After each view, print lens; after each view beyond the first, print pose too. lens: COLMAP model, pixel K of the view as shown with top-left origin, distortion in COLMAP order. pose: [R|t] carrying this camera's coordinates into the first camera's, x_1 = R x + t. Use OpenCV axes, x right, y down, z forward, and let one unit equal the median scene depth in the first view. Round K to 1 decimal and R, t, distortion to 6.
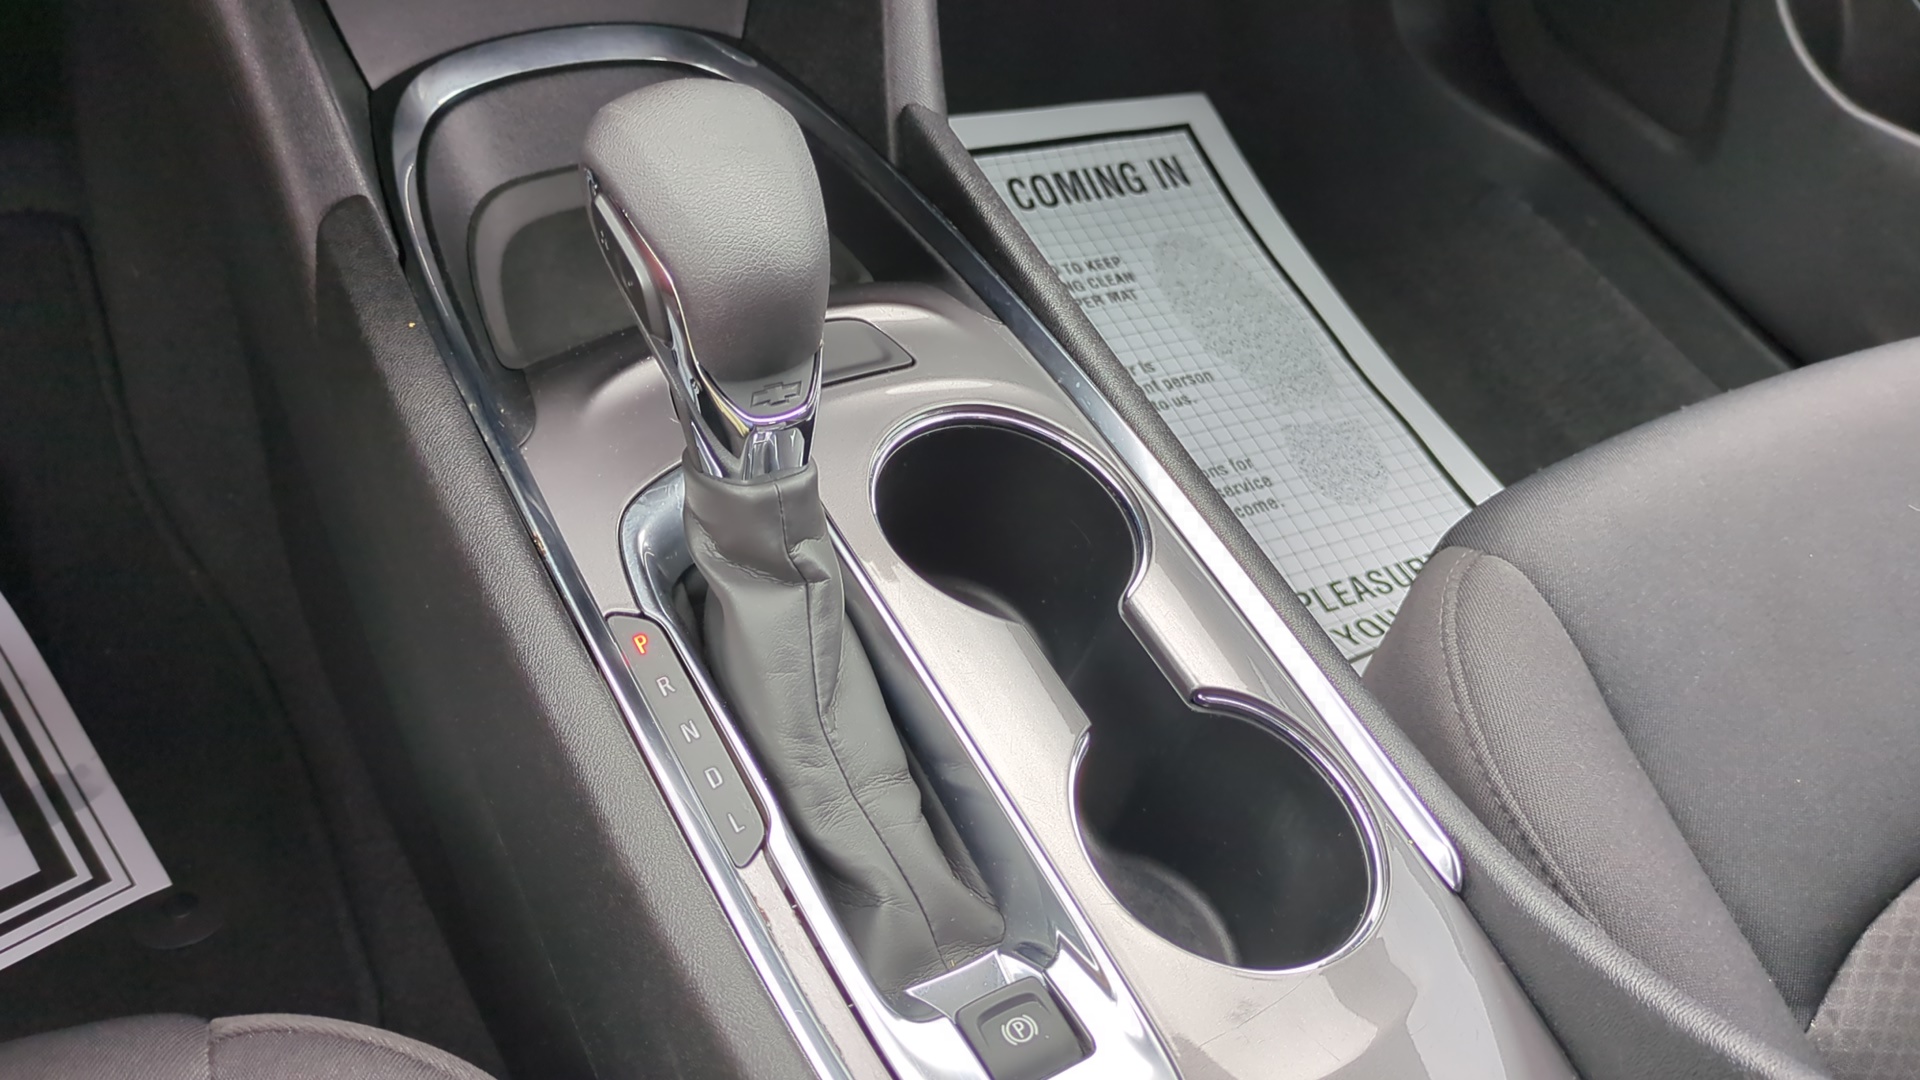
lens RADIAL K [[1586.2, 0, 971.0], [0, 1586.2, 522.5], [0, 0, 1]] dist [0.056262, -0.141072]
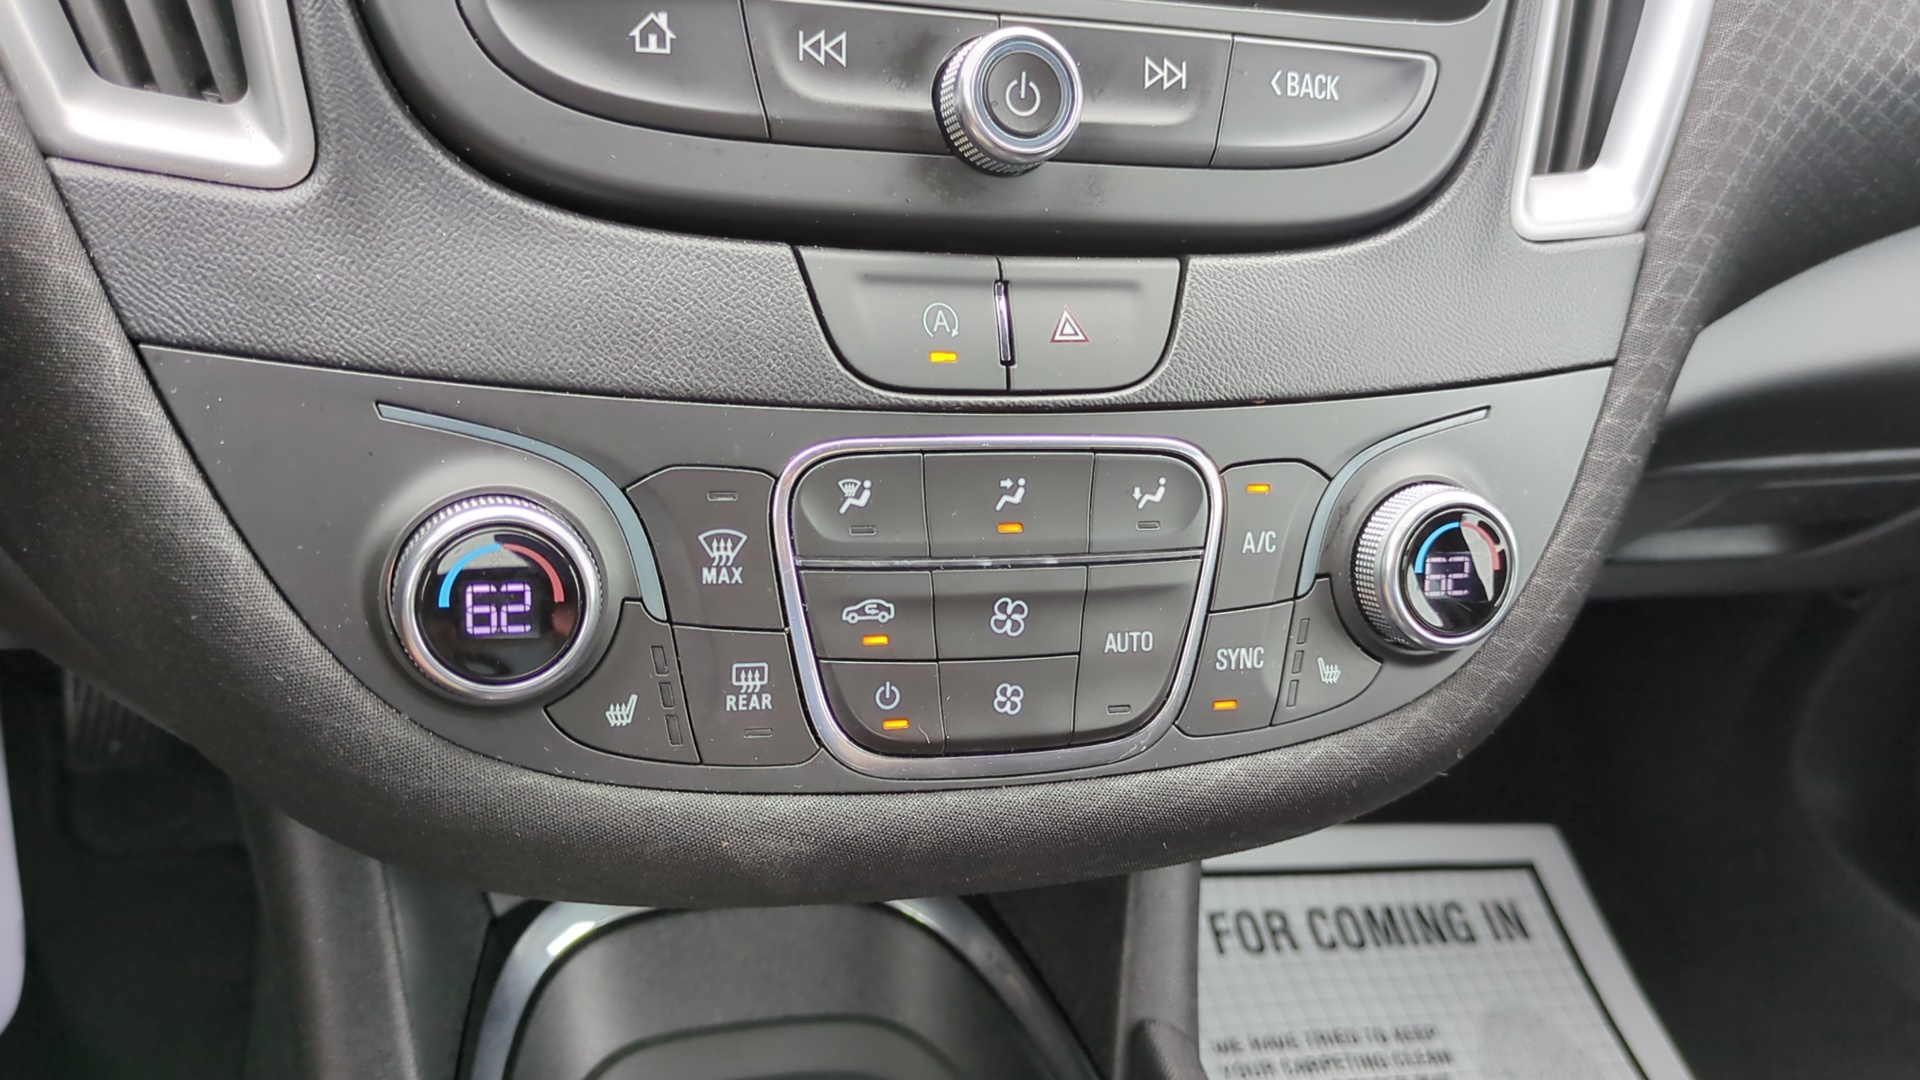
lens RADIAL K [[1586.2, 0, 971.0], [0, 1586.2, 522.5], [0, 0, 1]] dist [0.056262, -0.141072]
pose [[0.971112, 0.102009, -0.215721, 0.010736], [-0.164253, 0.941525, -0.294197, -0.130521], [0.173096, 0.321131, 0.931081, 0.097021]]
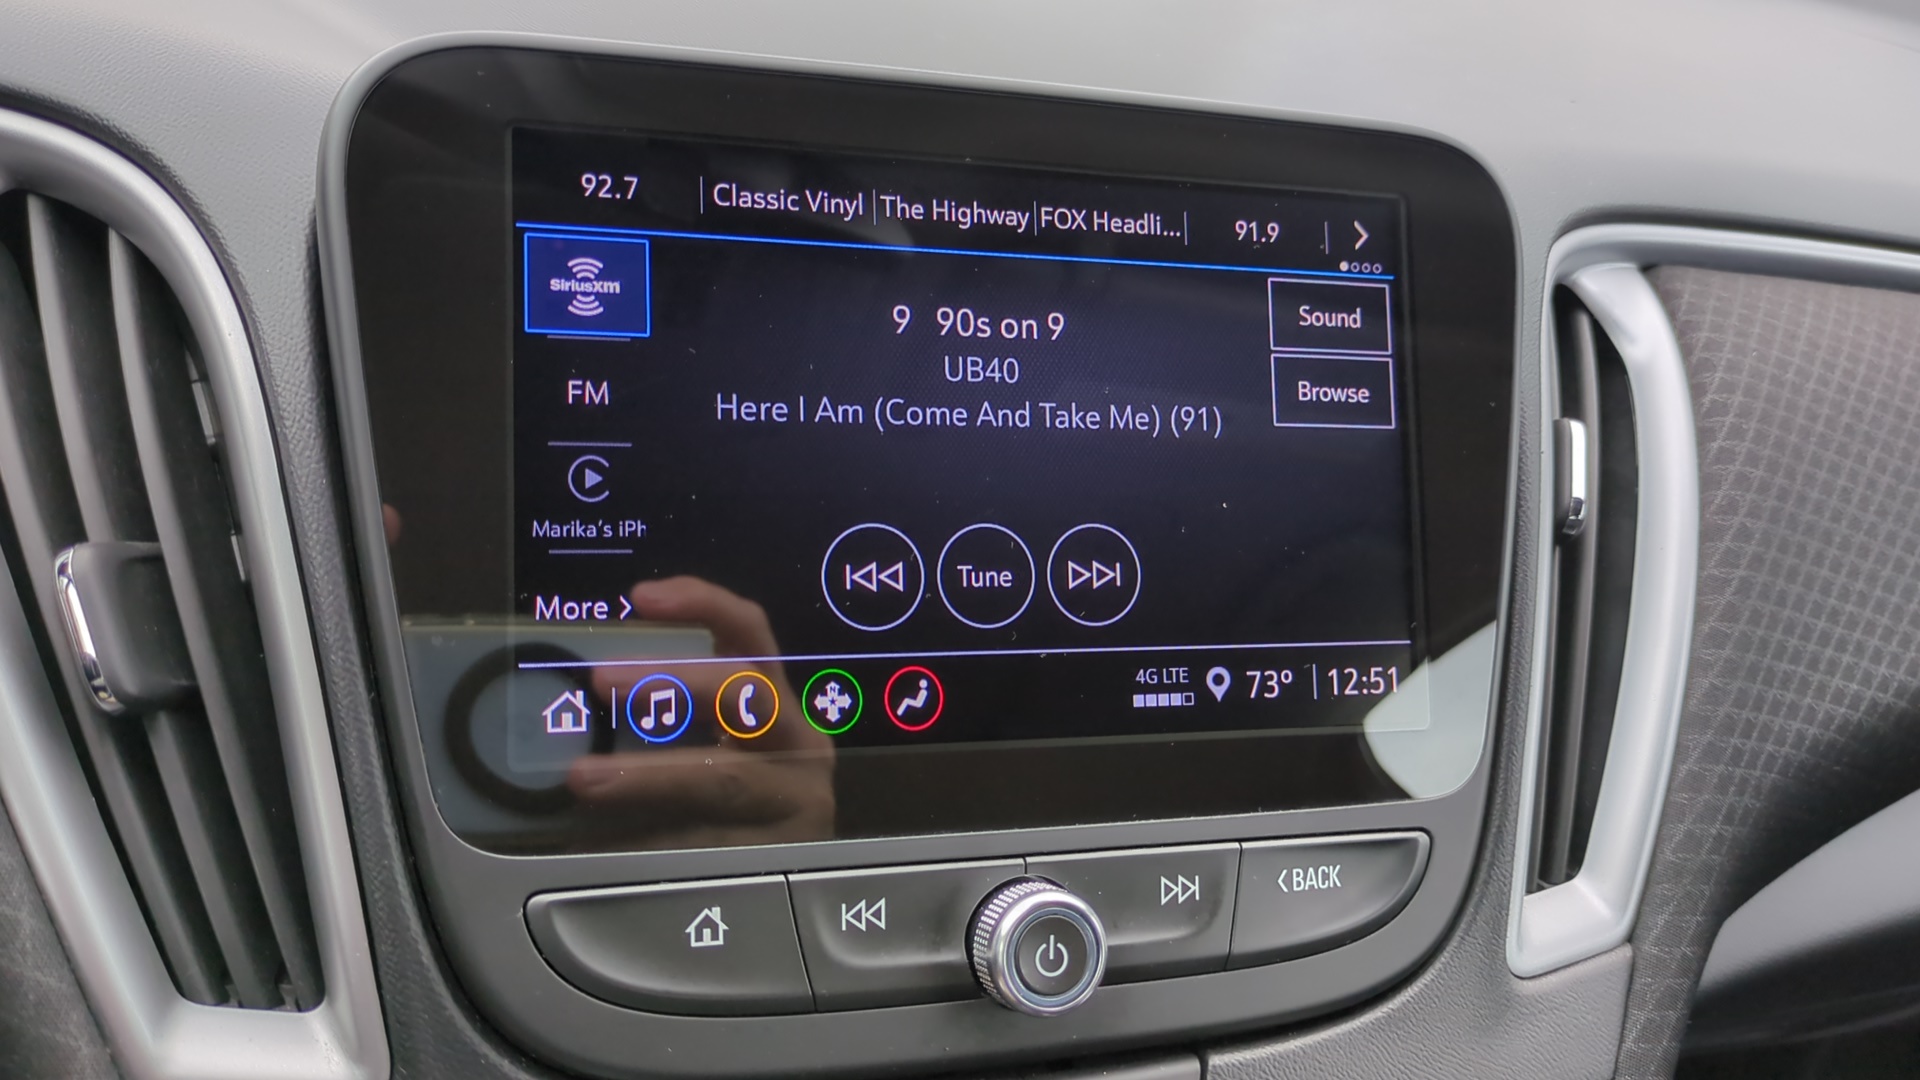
lens RADIAL K [[1586.2, 0, 971.0], [0, 1586.2, 522.5], [0, 0, 1]] dist [0.056262, -0.141072]
pose [[0.975887, 0.055980, -0.210978, -0.002445], [-0.140273, 0.901384, -0.409670, -0.219106], [0.167239, 0.429386, 0.887501, 0.041380]]
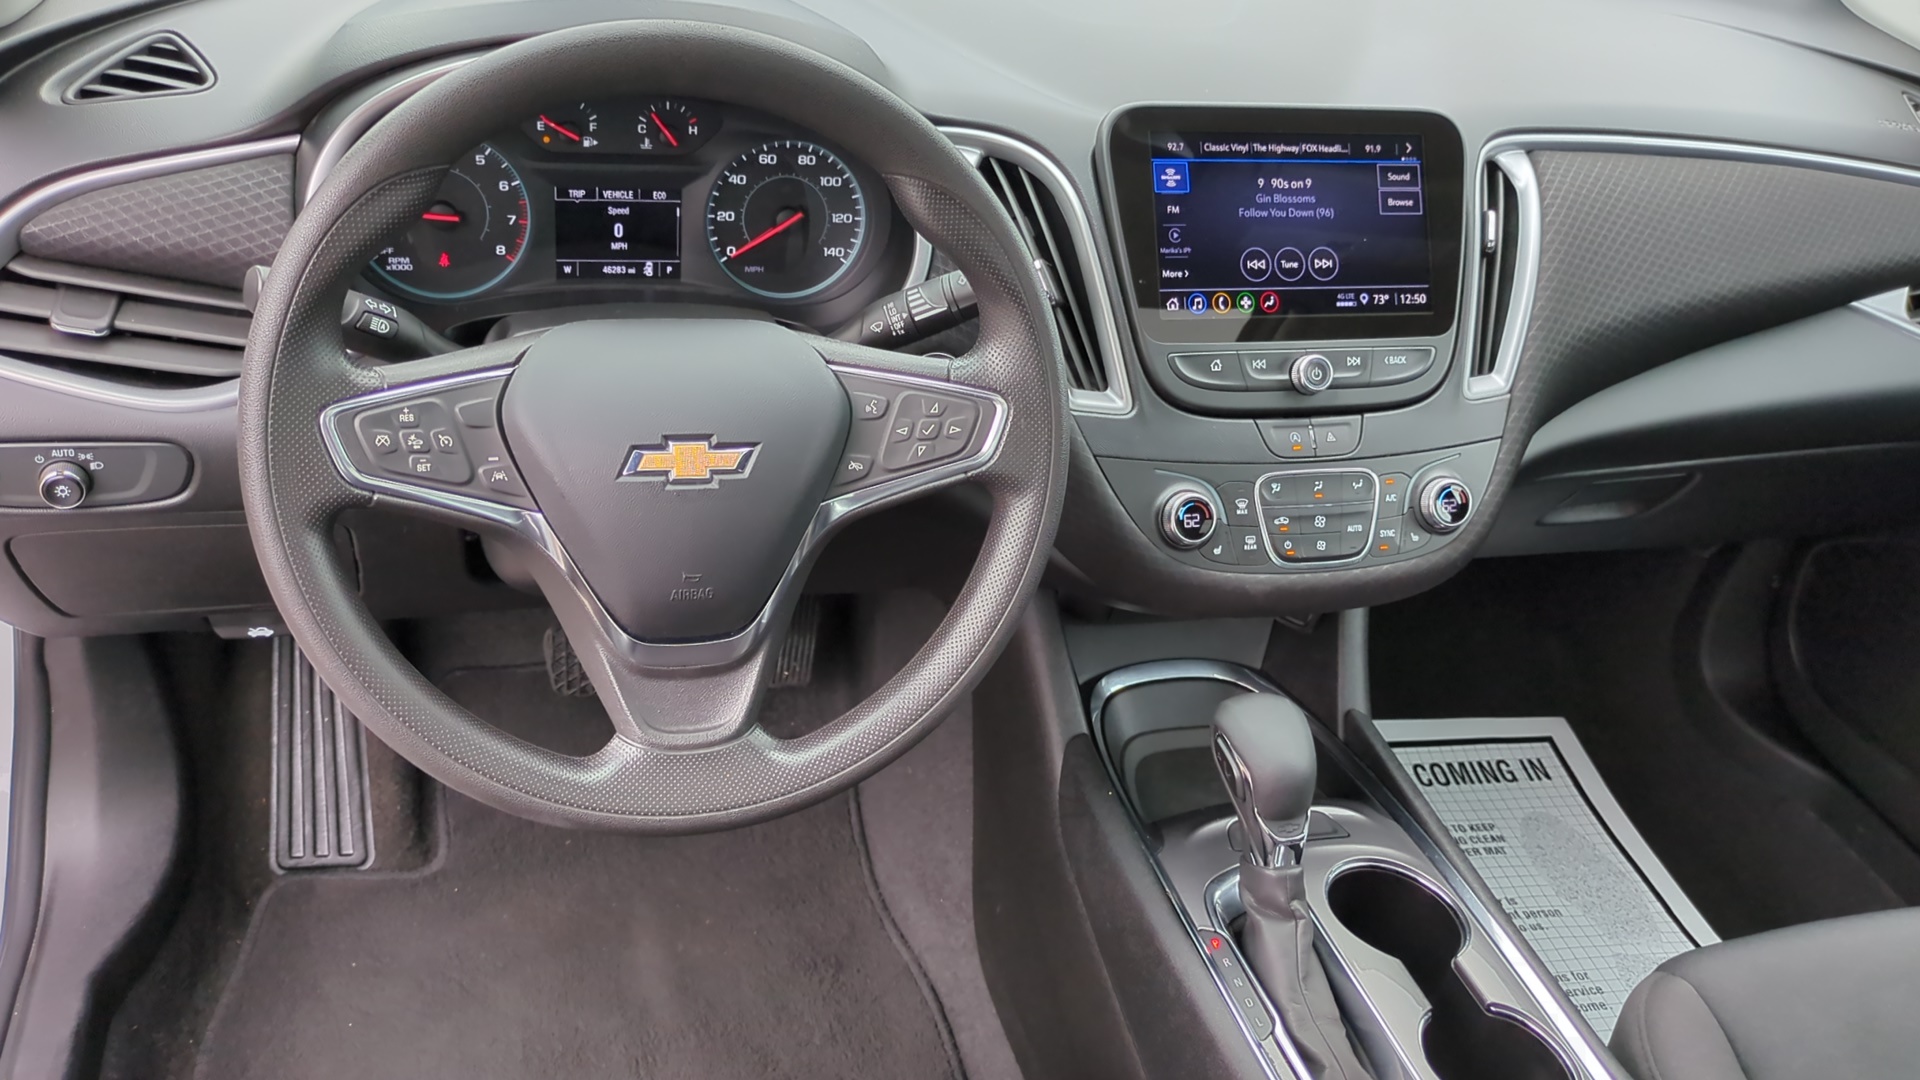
lens RADIAL K [[1586.2, 0, 971.0], [0, 1586.2, 522.5], [0, 0, 1]] dist [0.056262, -0.141072]
pose [[0.964181, 0.034292, -0.263020, 0.008516], [-0.126794, 0.930563, -0.343476, 0.129100], [0.232978, 0.364522, 0.901579, -0.484745]]
